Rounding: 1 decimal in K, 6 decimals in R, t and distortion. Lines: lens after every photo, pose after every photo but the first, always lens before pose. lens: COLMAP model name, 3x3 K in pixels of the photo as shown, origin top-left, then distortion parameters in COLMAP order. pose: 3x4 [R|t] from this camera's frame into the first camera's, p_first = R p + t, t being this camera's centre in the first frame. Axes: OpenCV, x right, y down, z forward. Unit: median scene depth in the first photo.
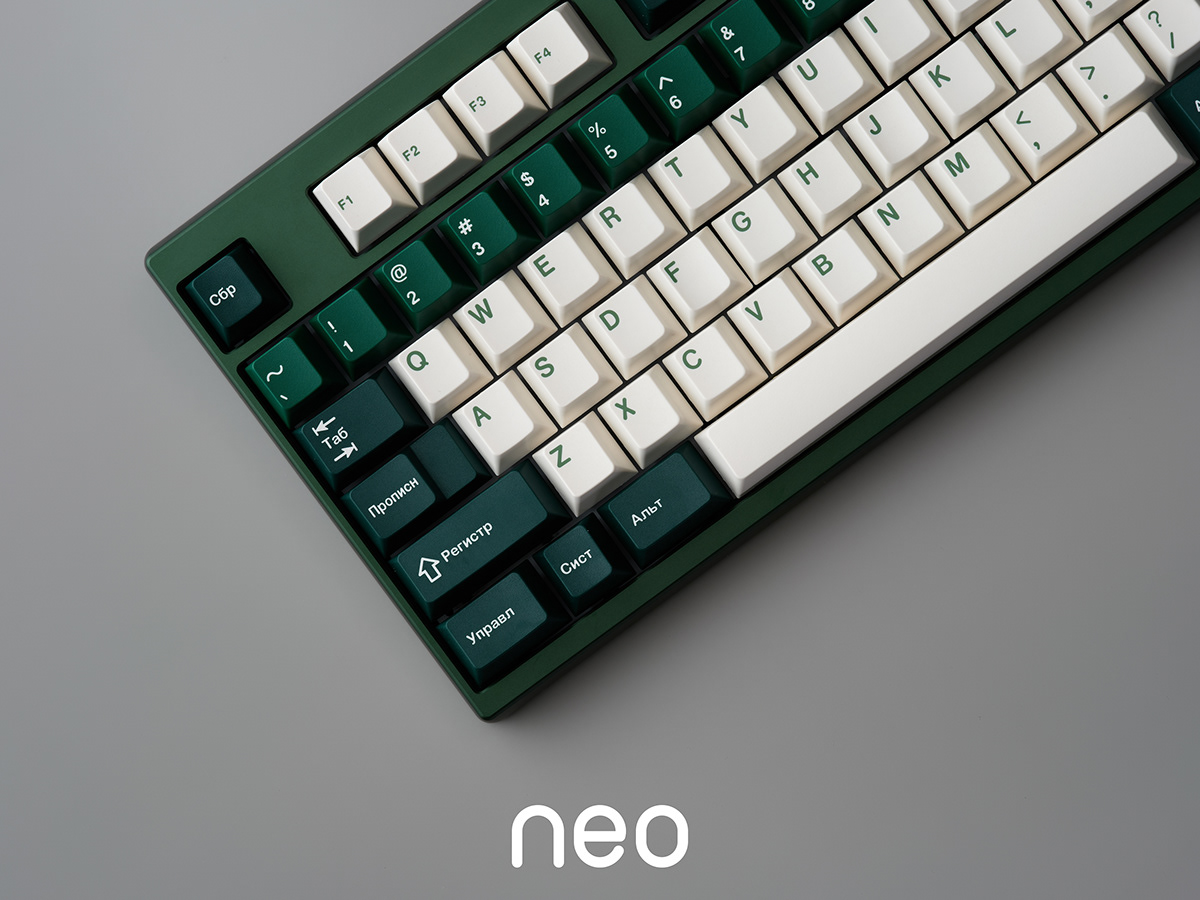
lens RADIAL K [[3885.4, 0, 599.6], [0, 3885.4, 451.1], [0, 0, 1]] dist [0.207093, 0.000000]
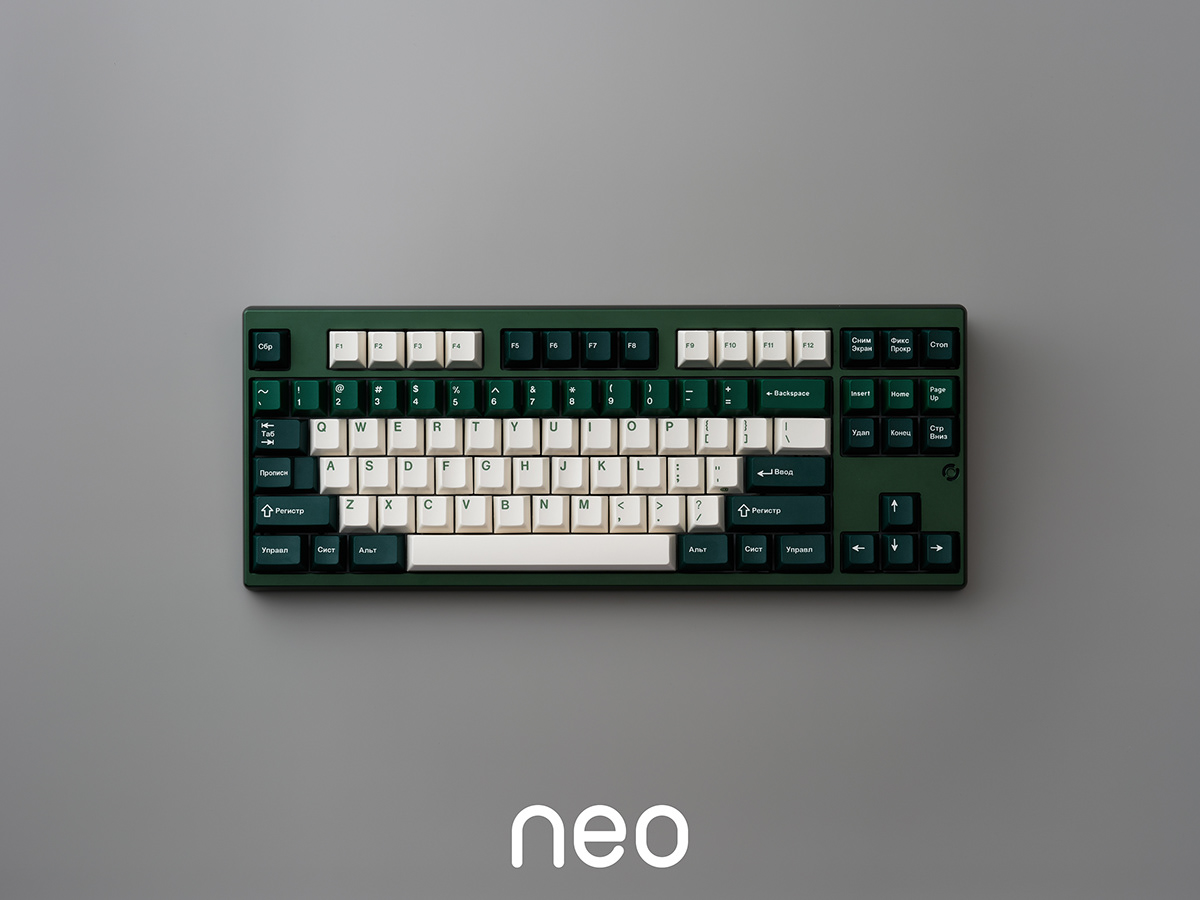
lens RADIAL K [[3885.4, 0, 602.1], [0, 3885.4, 449.5], [0, 0, 1]] dist [0.207093, 0.000000]
pose [[0.805637, 0.591955, 0.023211, 0.032911], [-0.591197, 0.805876, -0.032417, -0.034756], [-0.037894, 0.012394, 0.999205, -1.092296]]
